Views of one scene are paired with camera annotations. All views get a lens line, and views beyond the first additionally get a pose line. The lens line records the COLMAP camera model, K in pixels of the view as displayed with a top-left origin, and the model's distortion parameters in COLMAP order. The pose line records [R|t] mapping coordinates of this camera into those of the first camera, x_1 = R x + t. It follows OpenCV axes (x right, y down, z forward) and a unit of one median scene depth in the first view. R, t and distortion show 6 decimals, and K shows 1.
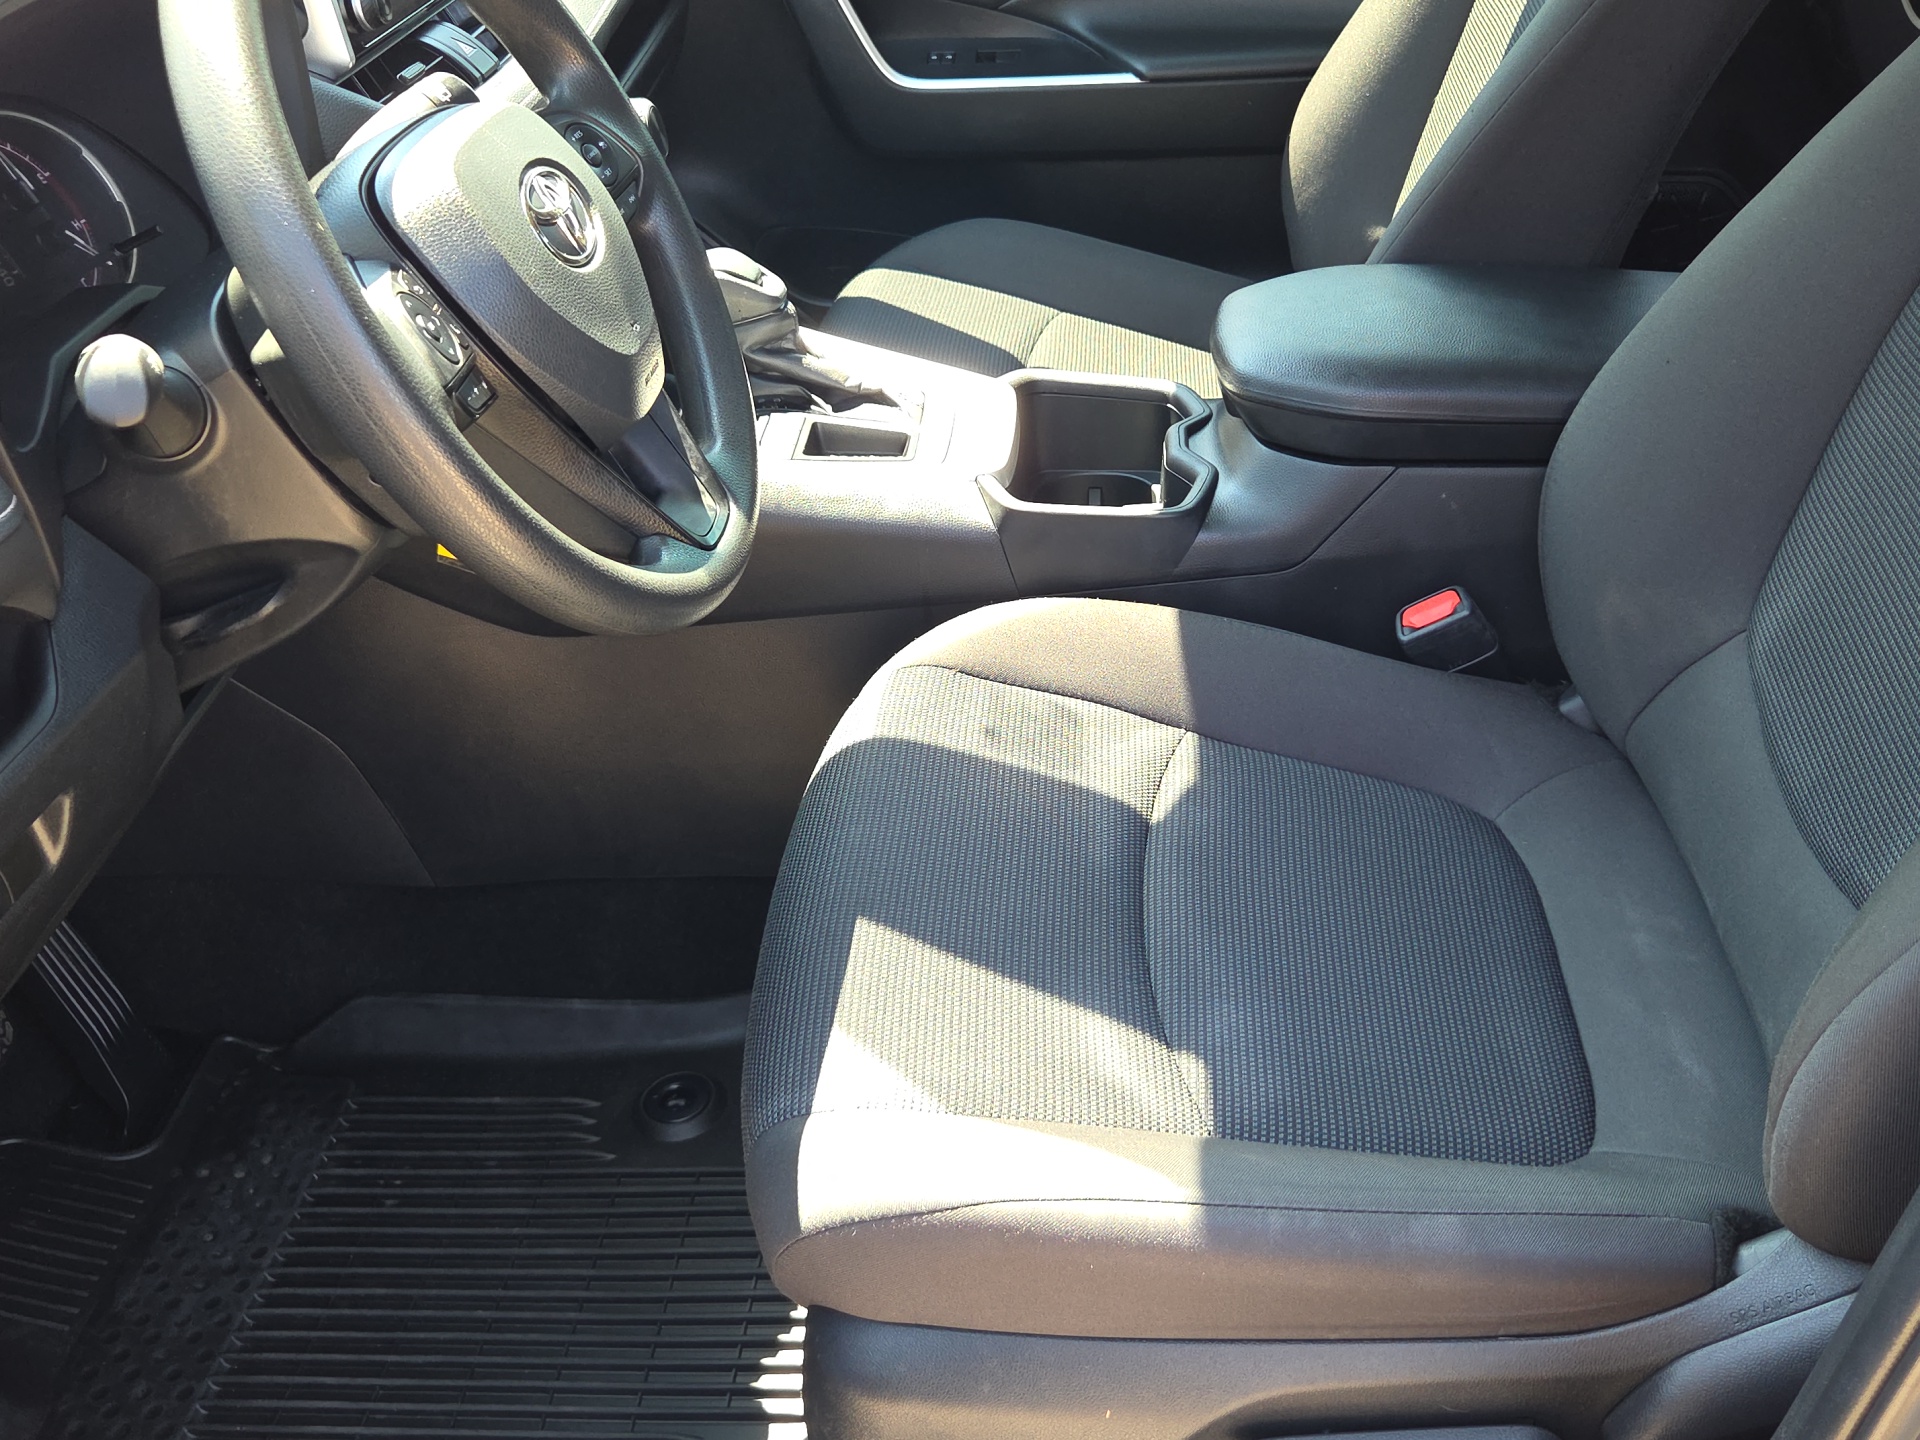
lens RADIAL K [[1837.8, 0, 962.8], [0, 1837.8, 720.8], [0, 0, 1]] dist [-0.004335, 0.000000]
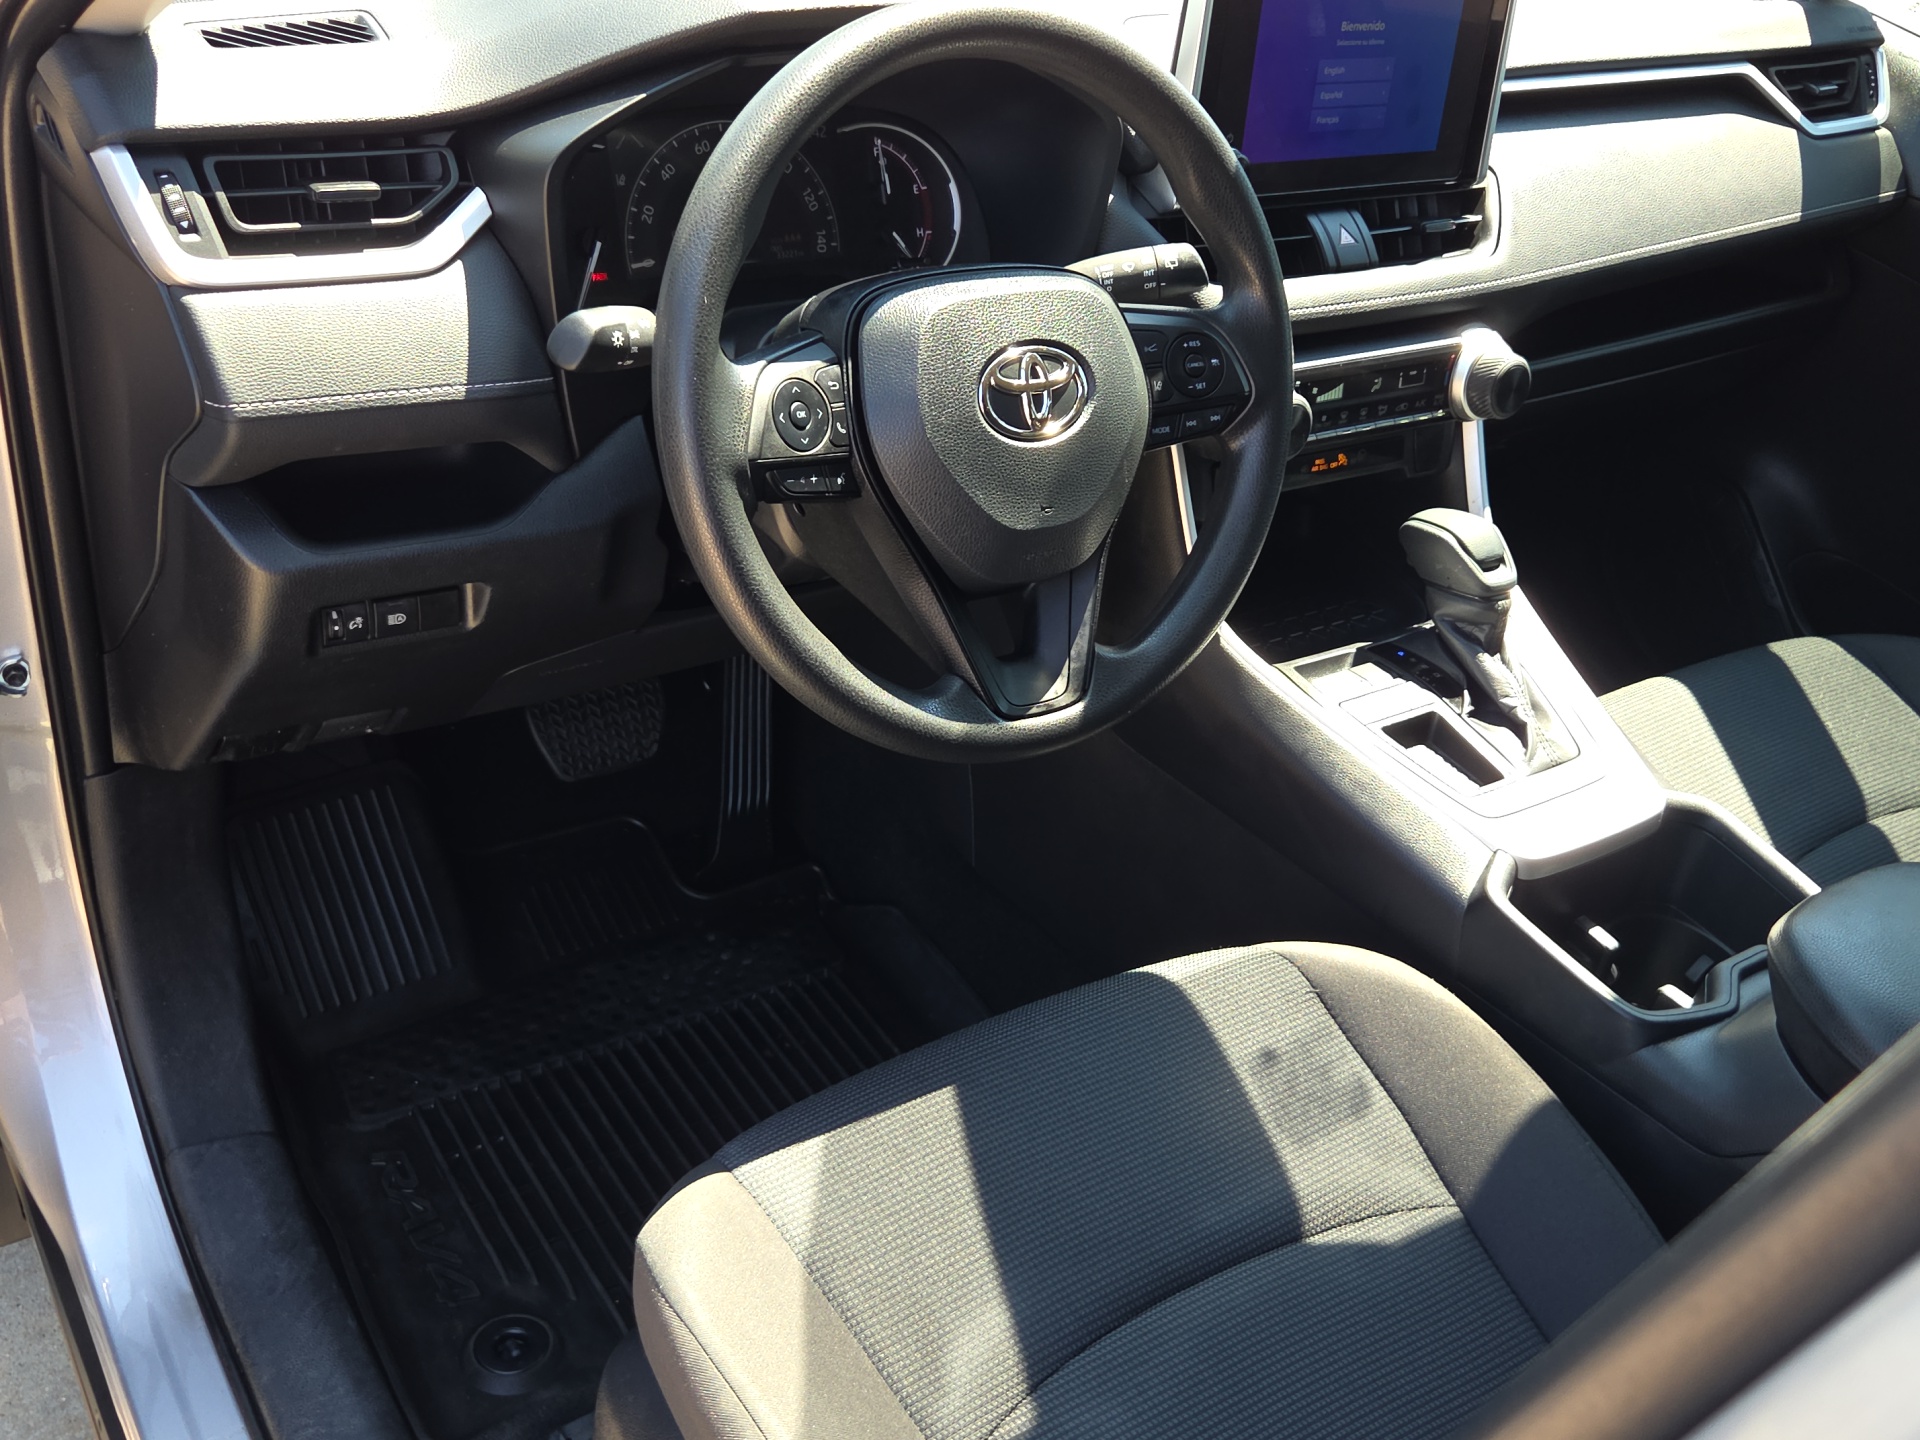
lens RADIAL K [[1837.8, 0, 964.3], [0, 1837.8, 700.6], [0, 0, 1]] dist [-0.004335, 0.000000]
pose [[0.606006, 0.541777, -0.582438, 0.349918], [-0.565578, 0.808337, 0.163441, -0.195744], [0.559355, 0.230368, 0.796274, 0.092500]]
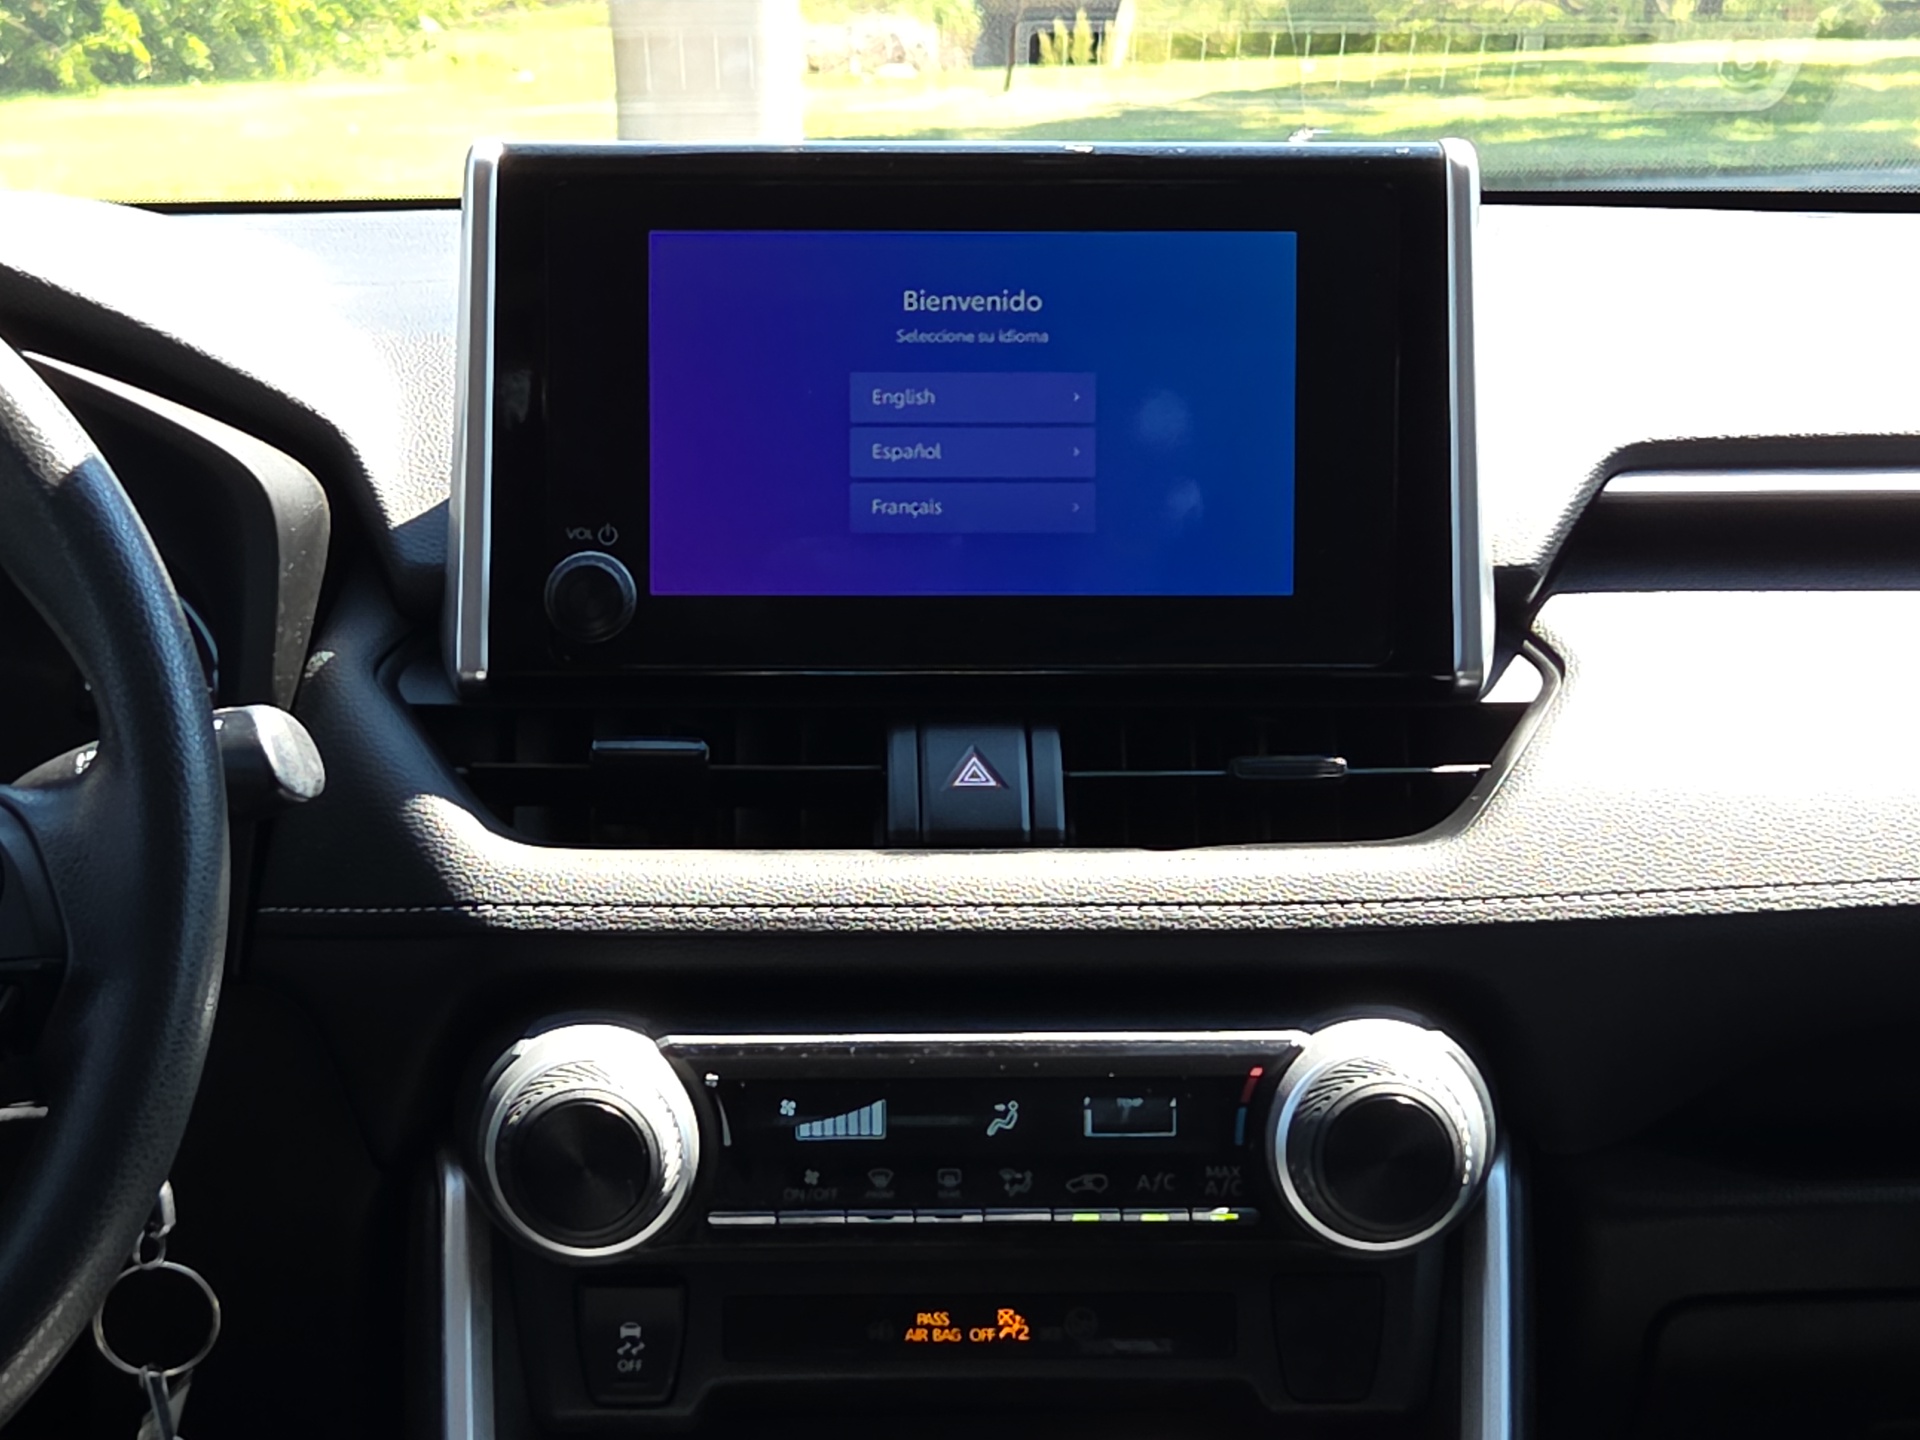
lens RADIAL K [[4106.4, 0, 914.7], [0, 4106.4, 706.1], [0, 0, 1]] dist [0.017756, 0.000000]
pose [[0.103034, 0.236312, -0.966199, 0.666060], [-0.551204, 0.822146, 0.142300, -0.502433], [0.827984, 0.517911, 0.214965, 0.749049]]
